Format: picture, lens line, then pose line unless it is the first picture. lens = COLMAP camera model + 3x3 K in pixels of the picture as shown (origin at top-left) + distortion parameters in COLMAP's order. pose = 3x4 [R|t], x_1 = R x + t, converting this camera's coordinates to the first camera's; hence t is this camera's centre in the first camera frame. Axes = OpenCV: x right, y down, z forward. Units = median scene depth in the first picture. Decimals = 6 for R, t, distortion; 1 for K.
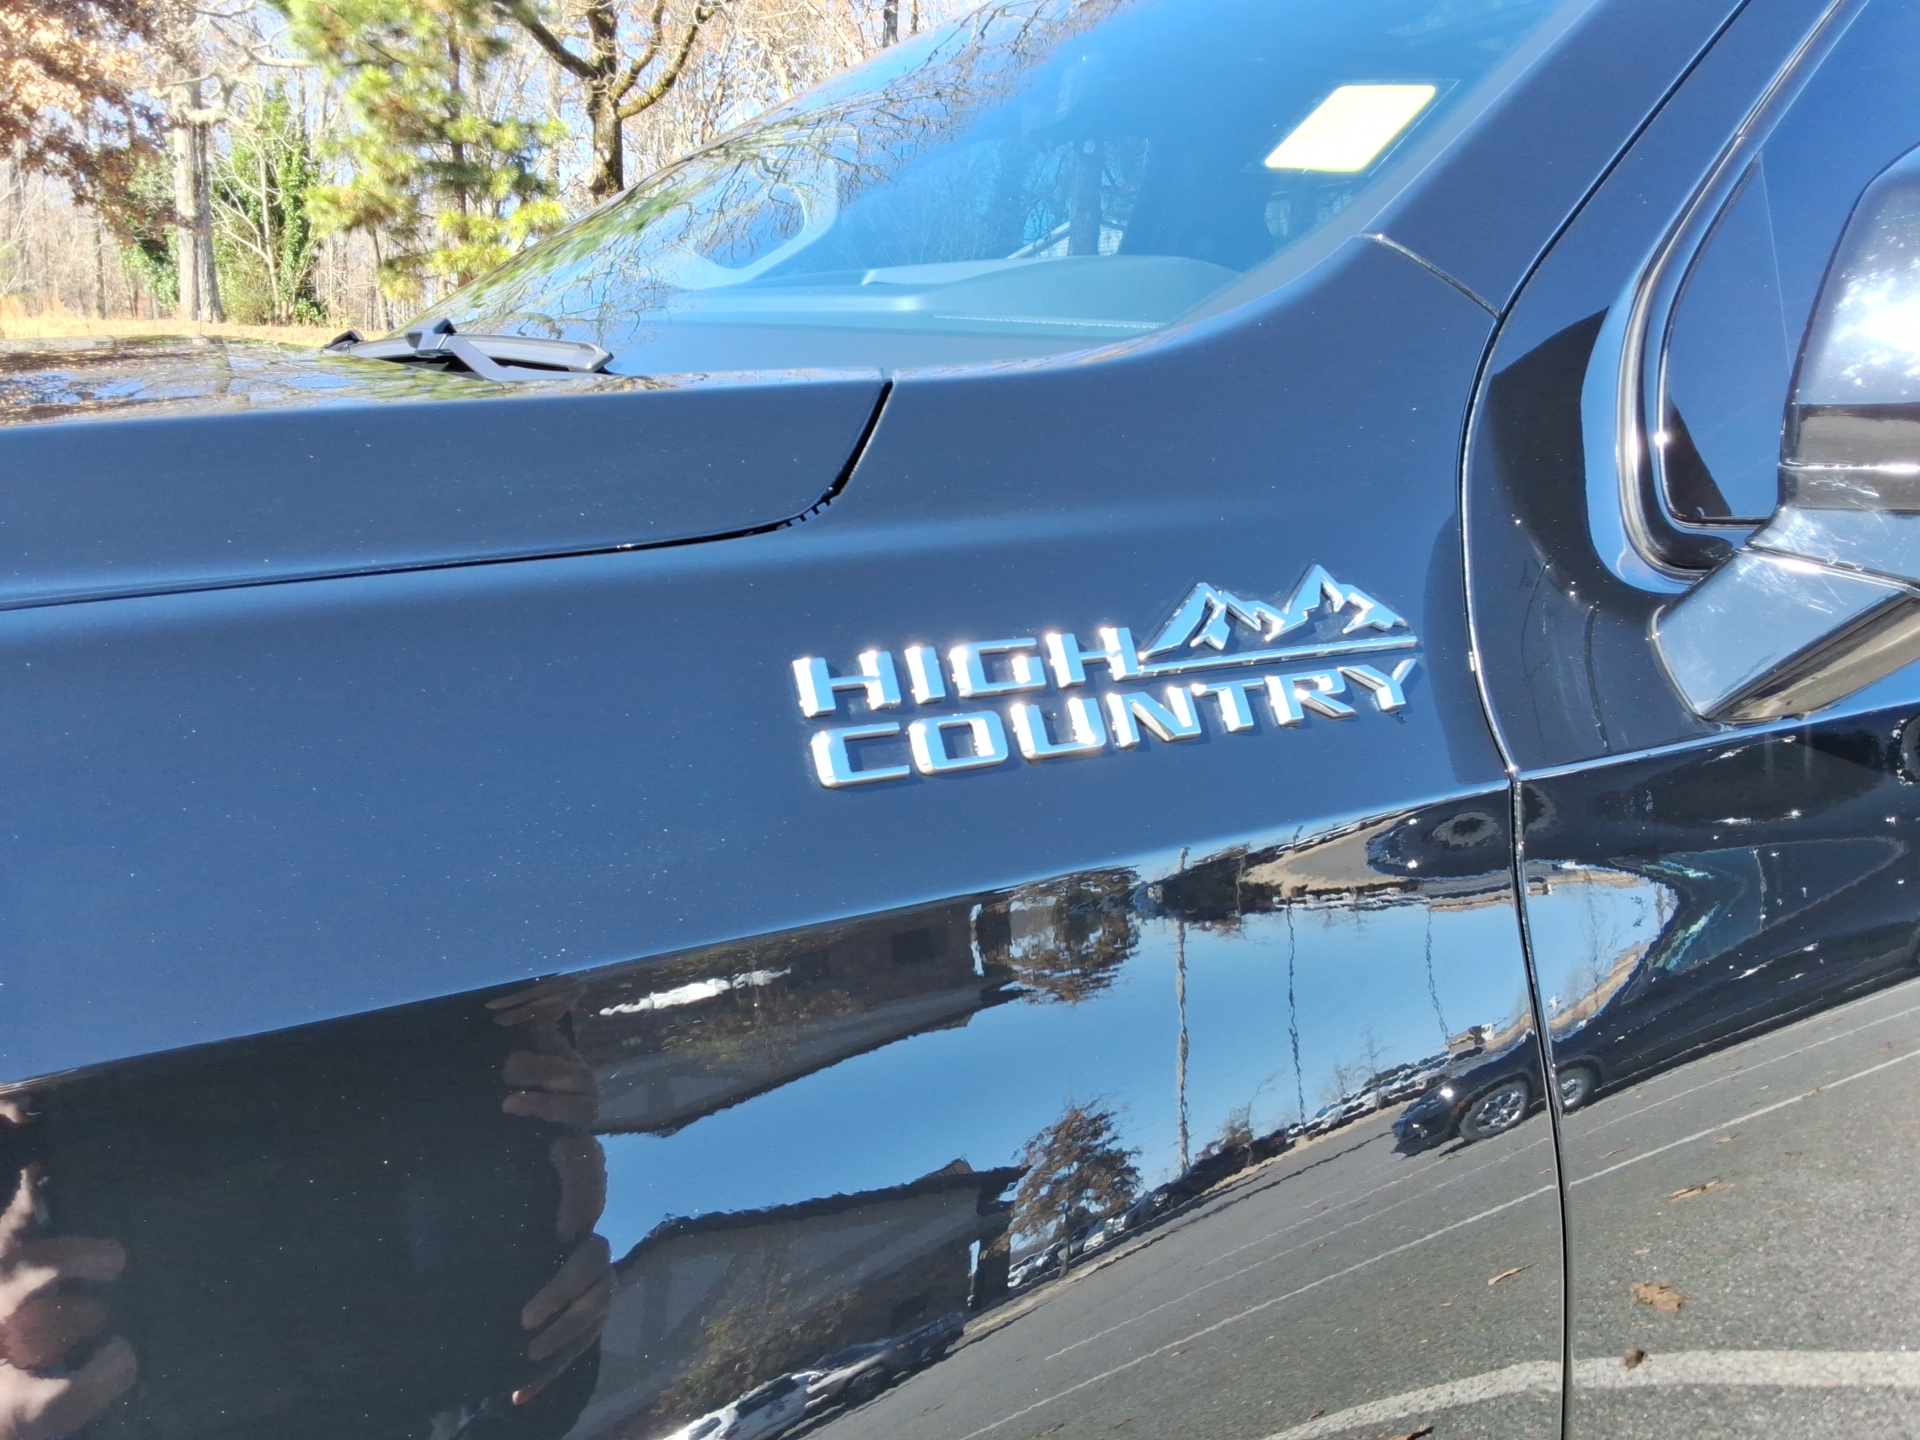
lens RADIAL K [[1524.6, 0, 970.3], [0, 1524.6, 701.4], [0, 0, 1]] dist [0.115147, -0.185007]
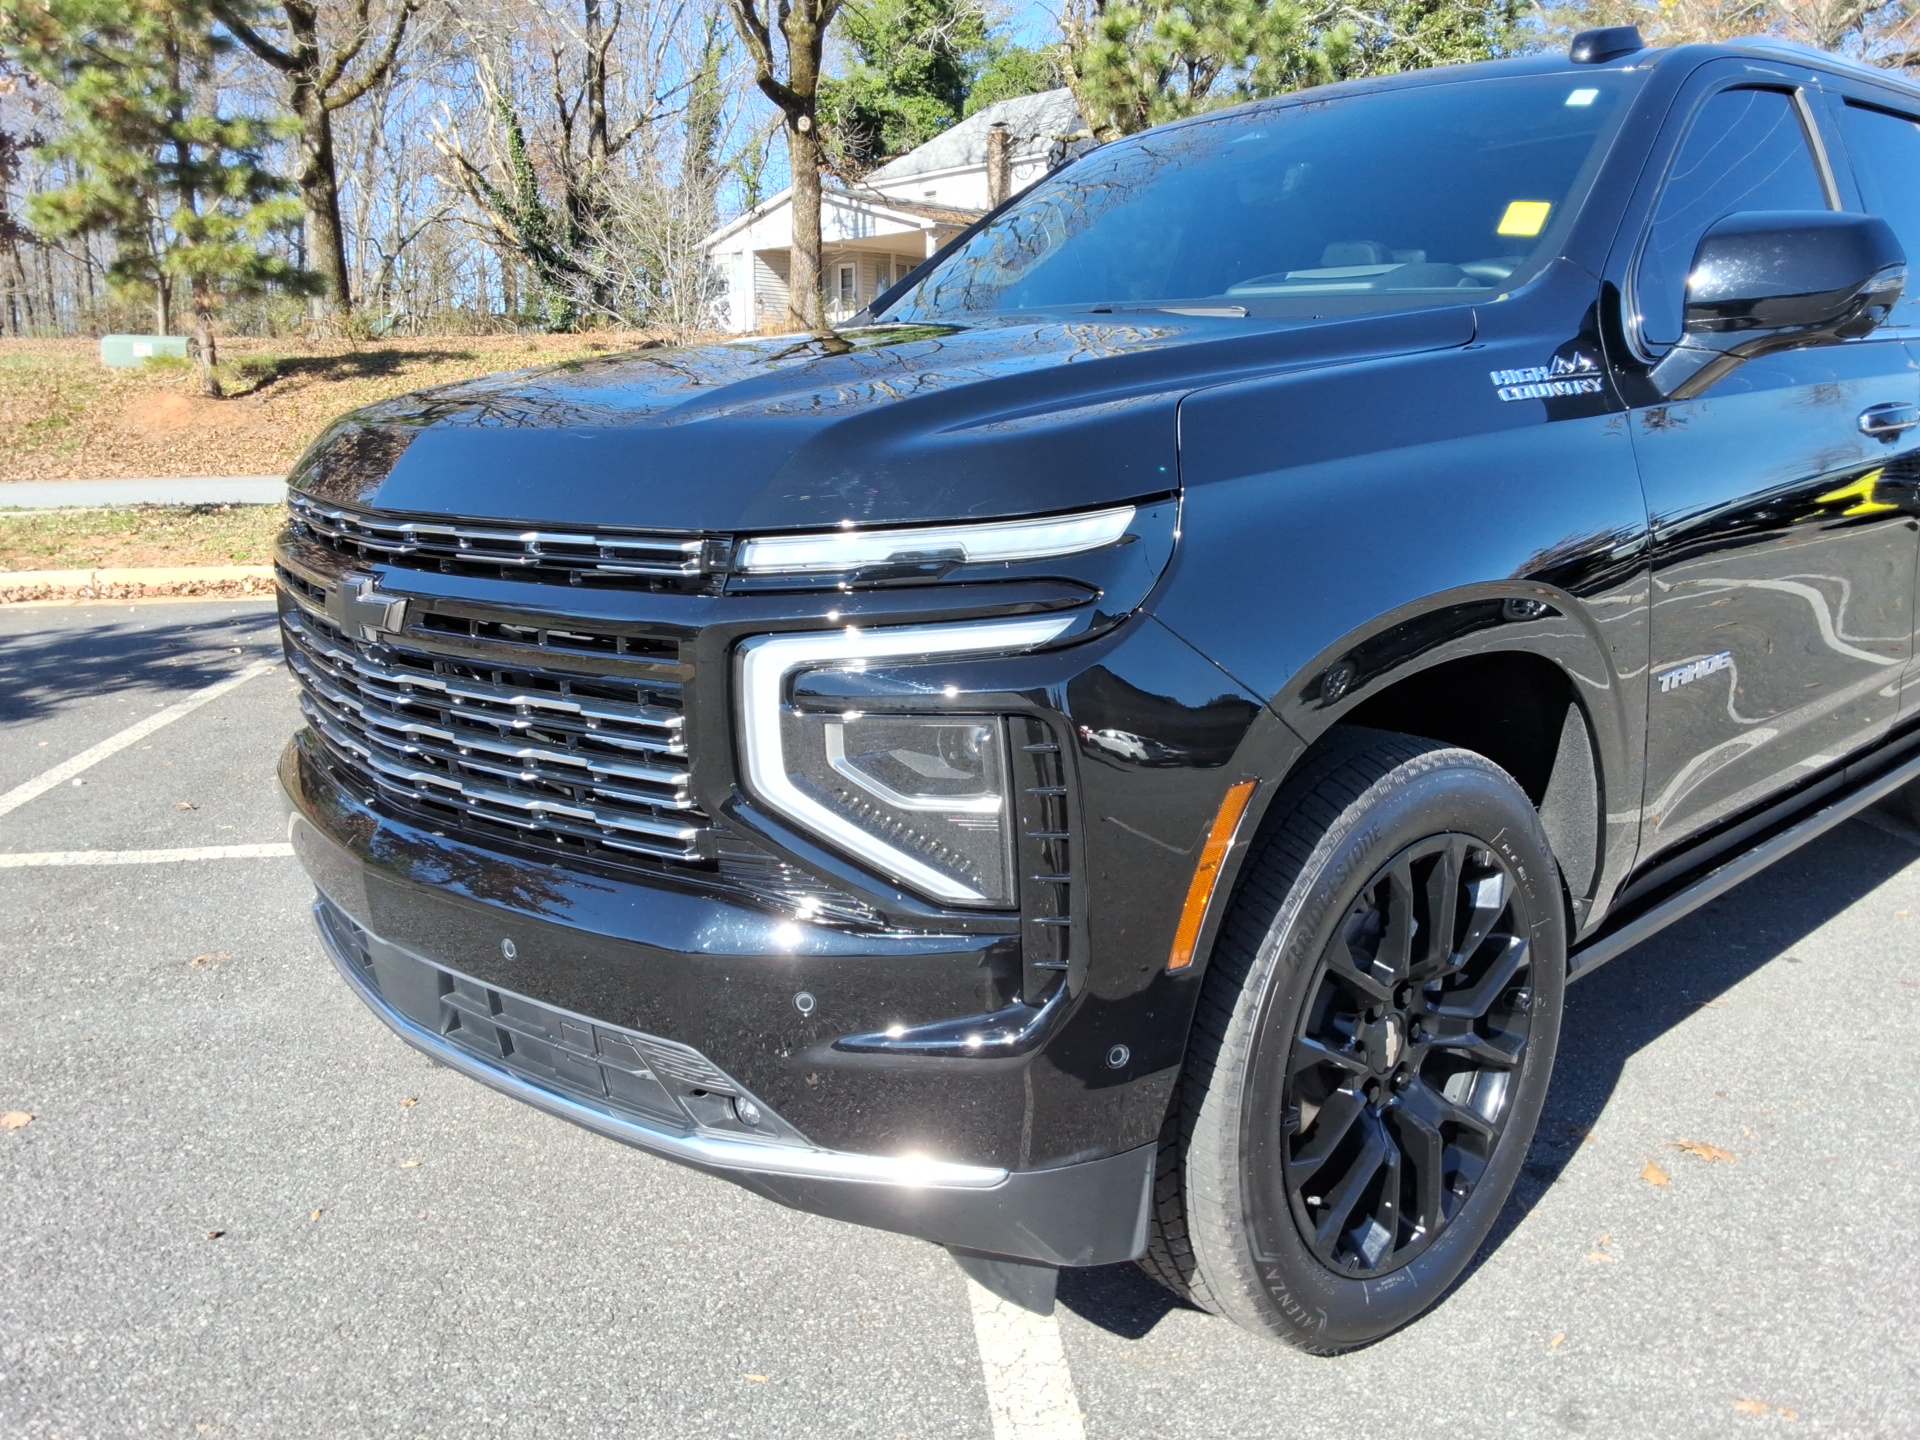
lens RADIAL K [[1526.1, 0, 960.0], [0, 1526.1, 720.0], [0, 0, 1]] dist [0.072768, -0.118722]
pose [[0.980438, -0.086676, 0.176717, -0.051900], [0.082014, 0.996067, 0.033532, 0.014418], [-0.178929, -0.018383, 0.983690, -0.063088]]
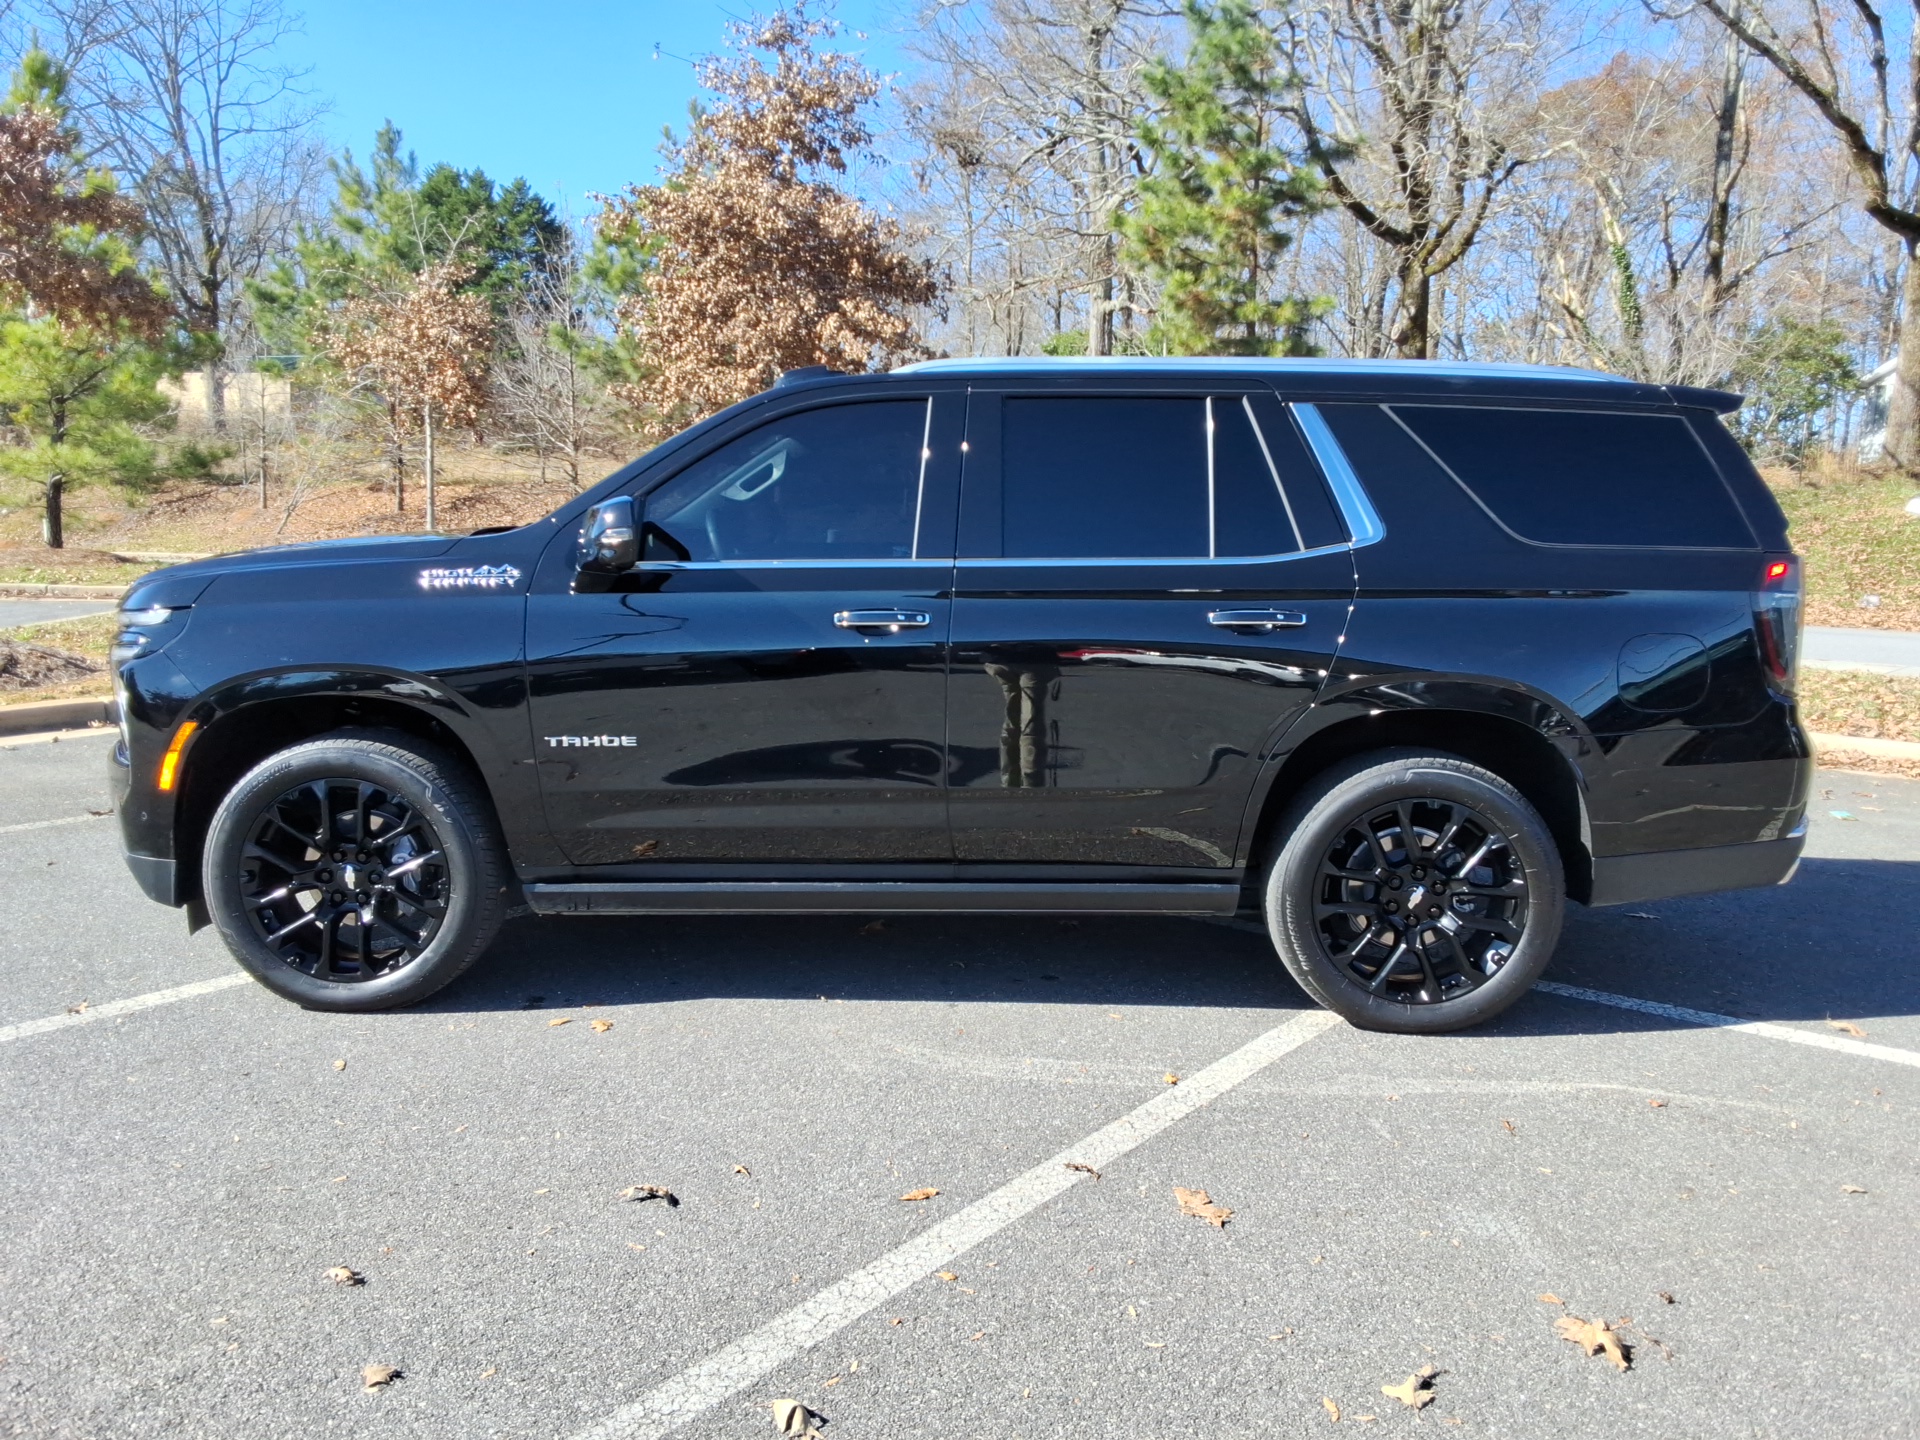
lens RADIAL K [[1550.1, 0, 964.3], [0, 1550.1, 699.3], [0, 0, 1]] dist [0.083378, -0.138765]
pose [[0.836617, 0.048167, -0.545667, 0.162622], [-0.093822, 0.994007, -0.056104, 0.020227], [0.539694, 0.098133, 0.836122, -0.105228]]
